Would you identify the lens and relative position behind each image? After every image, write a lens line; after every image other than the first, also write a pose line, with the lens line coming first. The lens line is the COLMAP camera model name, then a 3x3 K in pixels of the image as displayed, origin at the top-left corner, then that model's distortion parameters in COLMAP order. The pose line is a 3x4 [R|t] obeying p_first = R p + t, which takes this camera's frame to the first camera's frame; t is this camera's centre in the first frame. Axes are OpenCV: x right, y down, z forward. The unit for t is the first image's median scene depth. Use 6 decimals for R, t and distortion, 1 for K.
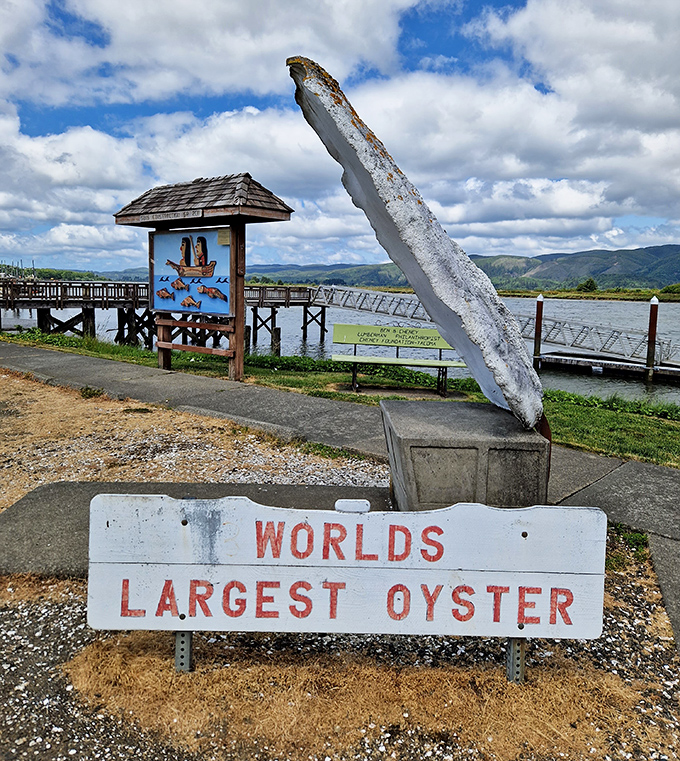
lens RADIAL K [[601.4, 0, 333.8], [0, 601.4, 324.3], [0, 0, 1]] dist [0.062559, -0.050407]
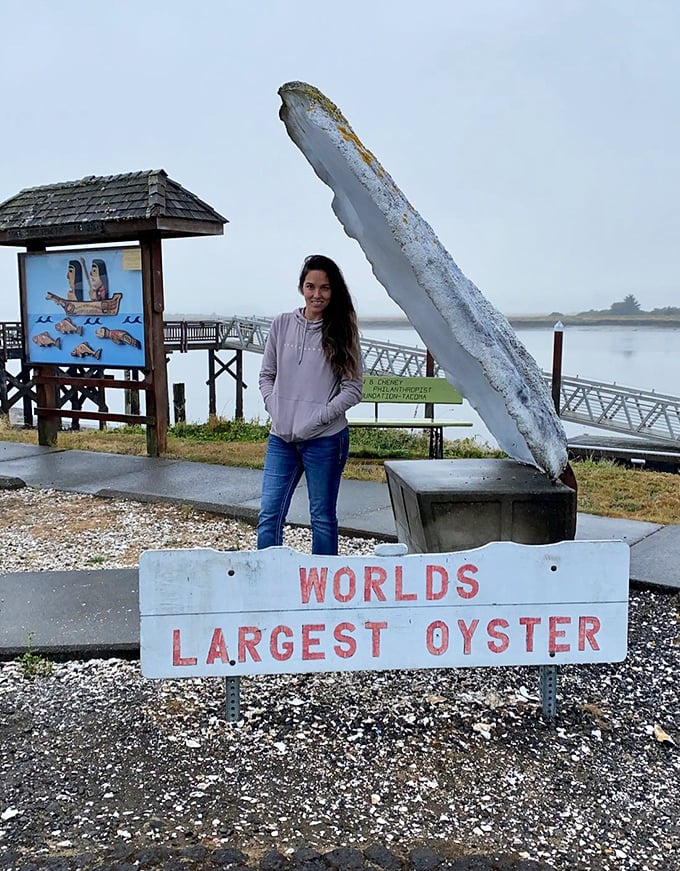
lens RADIAL K [[924.9, 0, 328.3], [0, 924.9, 418.0], [0, 0, 1]] dist [0.076822, 0.000000]
pose [[0.995639, -0.039044, 0.084725, -0.200218], [0.034983, 0.998191, 0.048895, -0.006206], [-0.086481, -0.045718, 0.995204, -0.555831]]
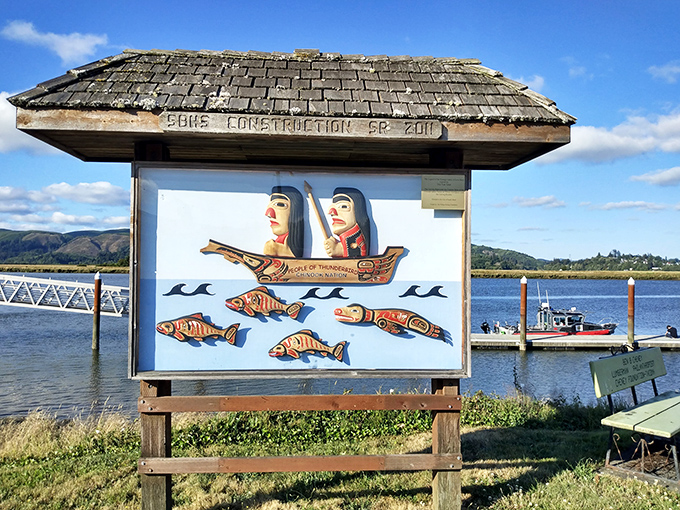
lens RADIAL K [[514.1, 0, 344.4], [0, 514.1, 259.2], [0, 0, 1]] dist [0.040329, -0.010991]
pose [[0.720515, -0.005380, 0.693418, -1.944578], [0.052176, 0.997556, -0.046475, -0.330505], [-0.691473, 0.069666, 0.719035, 3.112209]]
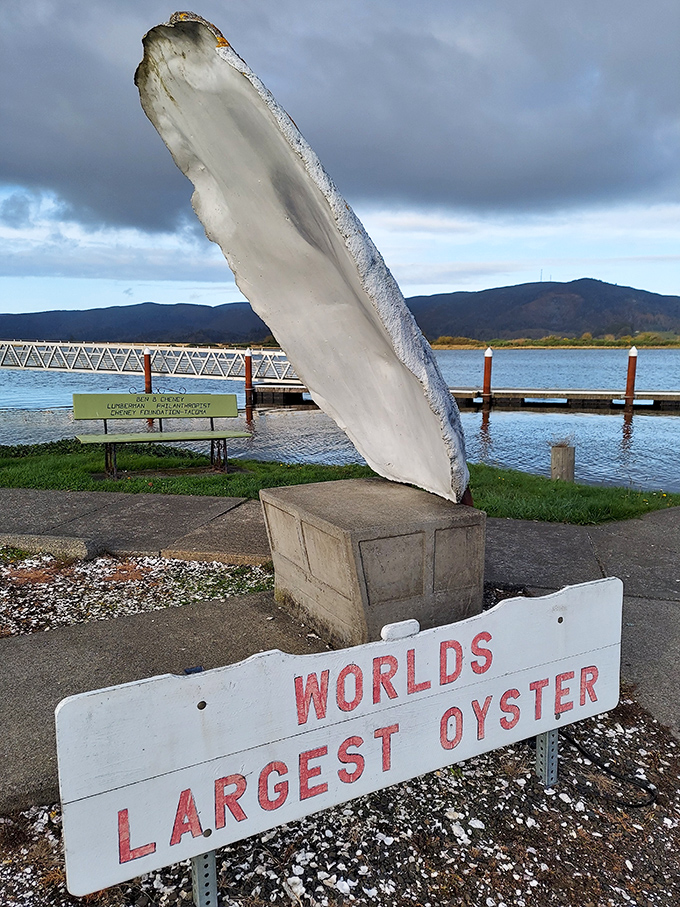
lens RADIAL K [[685.7, 0, 322.0], [0, 685.7, 459.2], [0, 0, 1]] dist [0.040329, -0.010991]
pose [[0.894209, -0.103013, 0.435636, -0.425805], [0.055433, 0.991153, 0.120590, -0.034848], [-0.444204, -0.083684, 0.892009, 0.260211]]
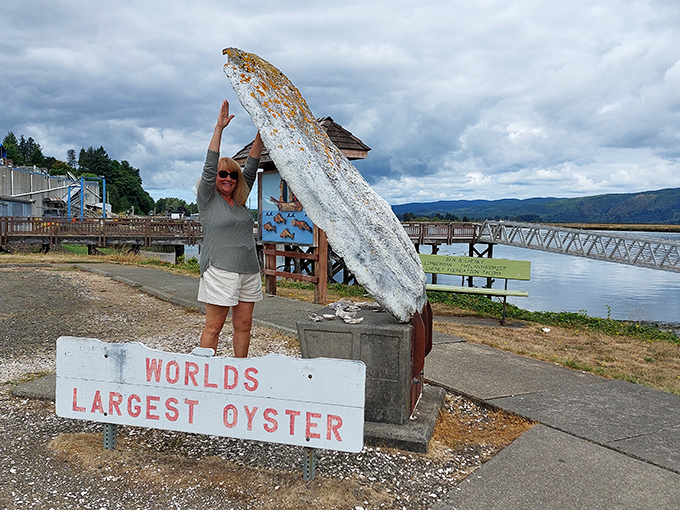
lens RADIAL K [[630.8, 0, 338.9], [0, 630.8, 261.2], [0, 0, 1]] dist [0.050203, 0.000000]
pose [[0.959227, 0.008829, -0.282499, 0.805326], [-0.010031, 0.999946, -0.002810, 0.070656], [0.282459, 0.005530, 0.959264, -0.441593]]
